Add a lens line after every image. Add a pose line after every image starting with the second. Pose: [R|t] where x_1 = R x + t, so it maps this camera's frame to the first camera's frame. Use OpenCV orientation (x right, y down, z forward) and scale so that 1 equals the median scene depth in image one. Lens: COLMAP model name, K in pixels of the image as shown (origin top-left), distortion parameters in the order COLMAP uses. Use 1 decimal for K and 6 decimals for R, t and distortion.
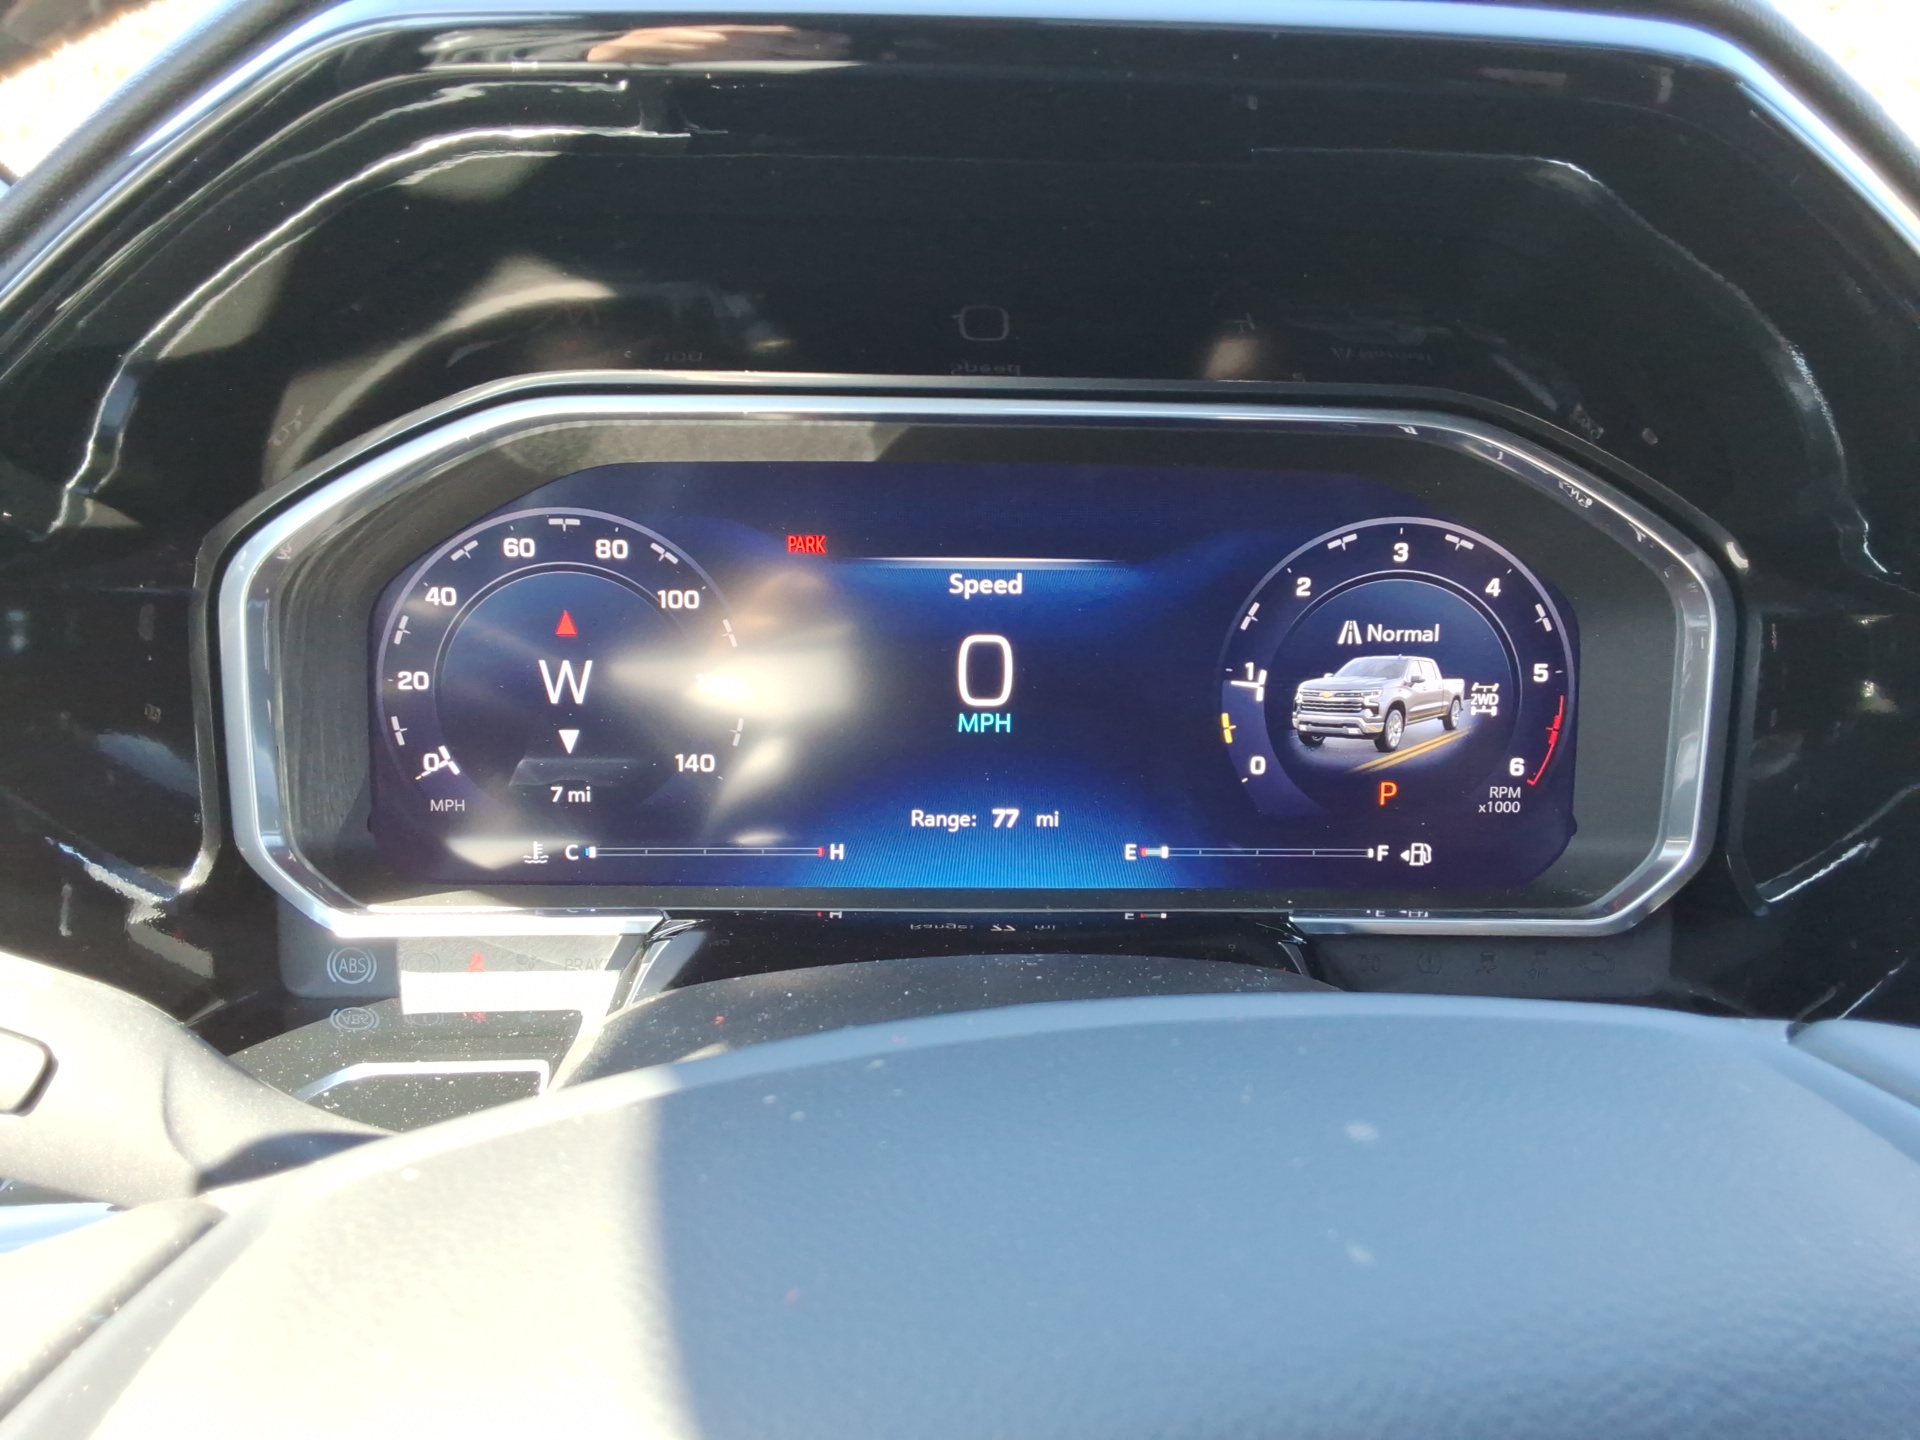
lens RADIAL K [[1541.2, 0, 981.3], [0, 1541.2, 715.8], [0, 0, 1]] dist [0.119027, -0.173661]
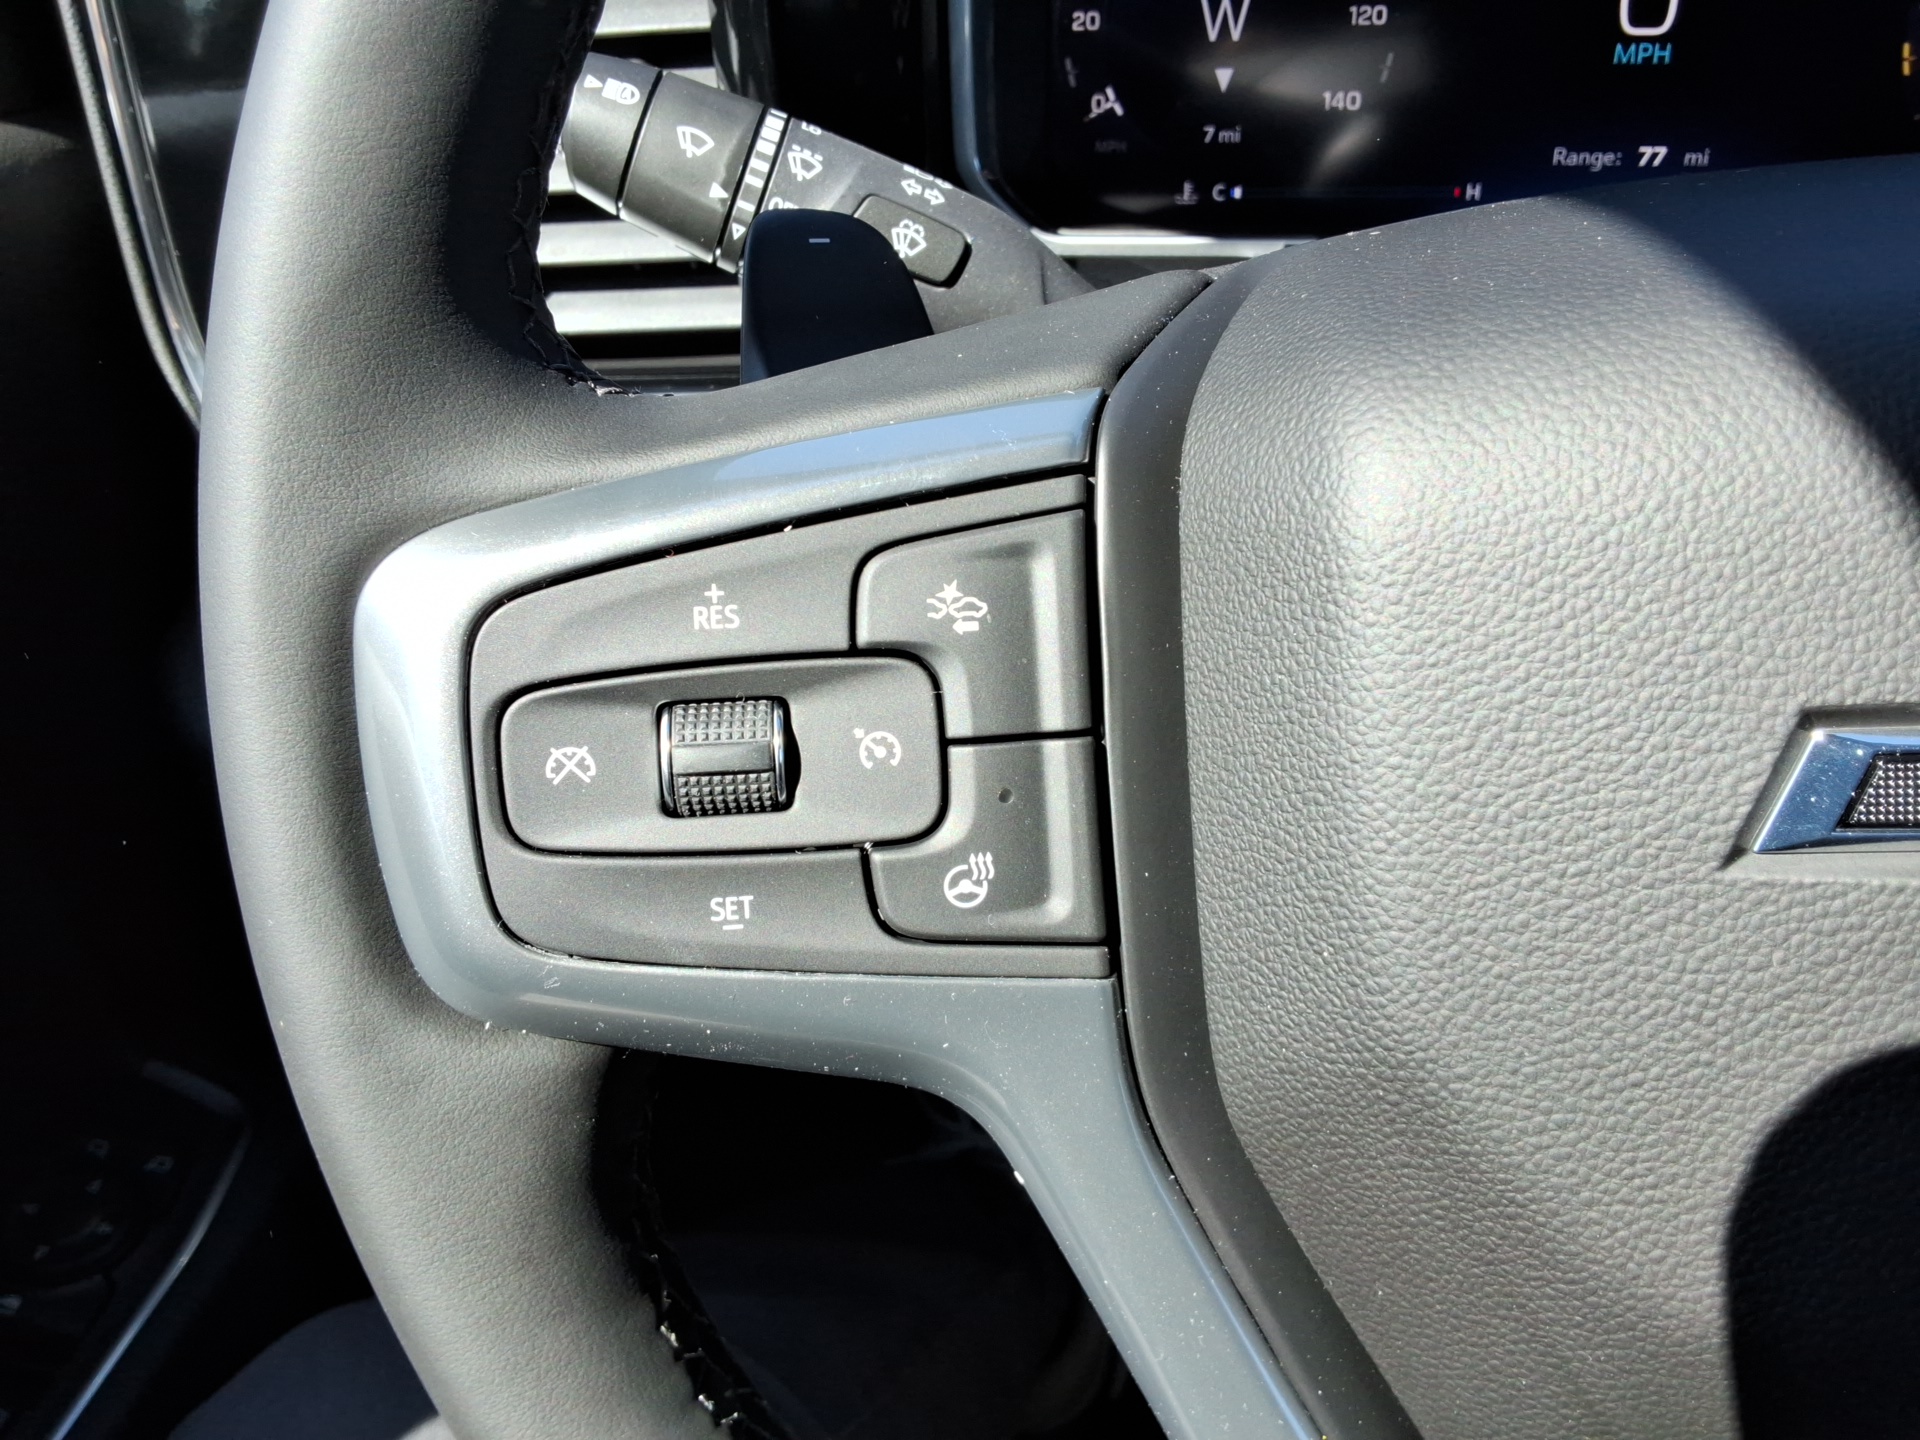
lens RADIAL K [[1541.2, 0, 987.9], [0, 1541.2, 697.6], [0, 0, 1]] dist [0.119027, -0.173661]
pose [[0.968000, 0.076288, -0.239072, -0.131463], [-0.004303, 0.957578, 0.288142, 0.111364], [0.250912, -0.277893, 0.927264, -0.149216]]
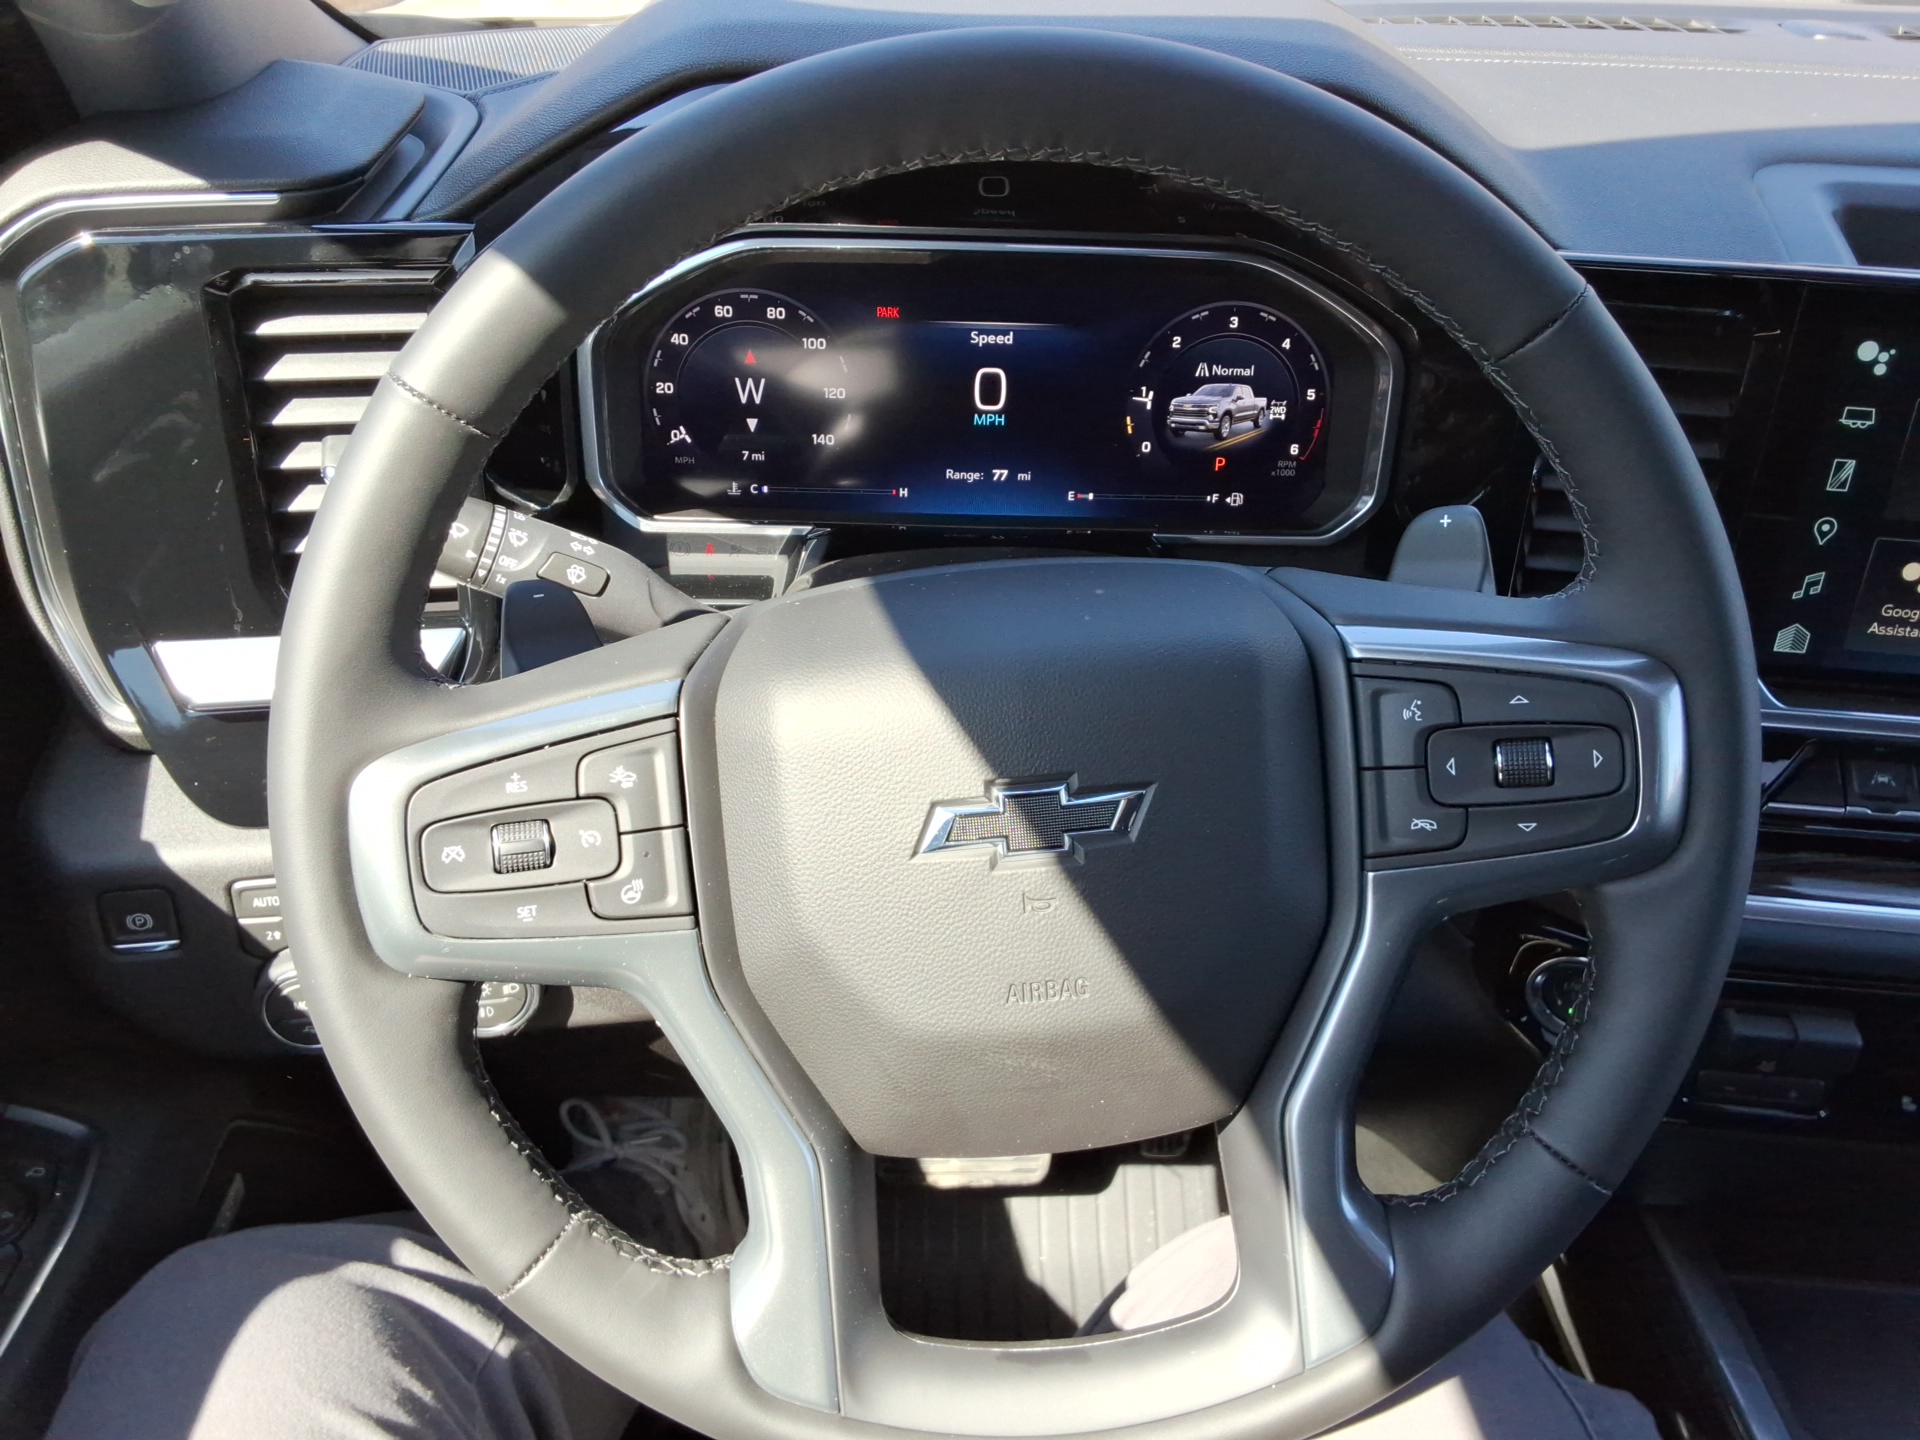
lens RADIAL K [[1541.2, 0, 976.4], [0, 1541.2, 701.9], [0, 0, 1]] dist [0.119027, -0.173661]
pose [[0.999793, 0.020306, -0.001513, -0.003310], [-0.019401, 0.972516, 0.232027, -0.089672], [0.006183, -0.231949, 0.972708, -0.761853]]
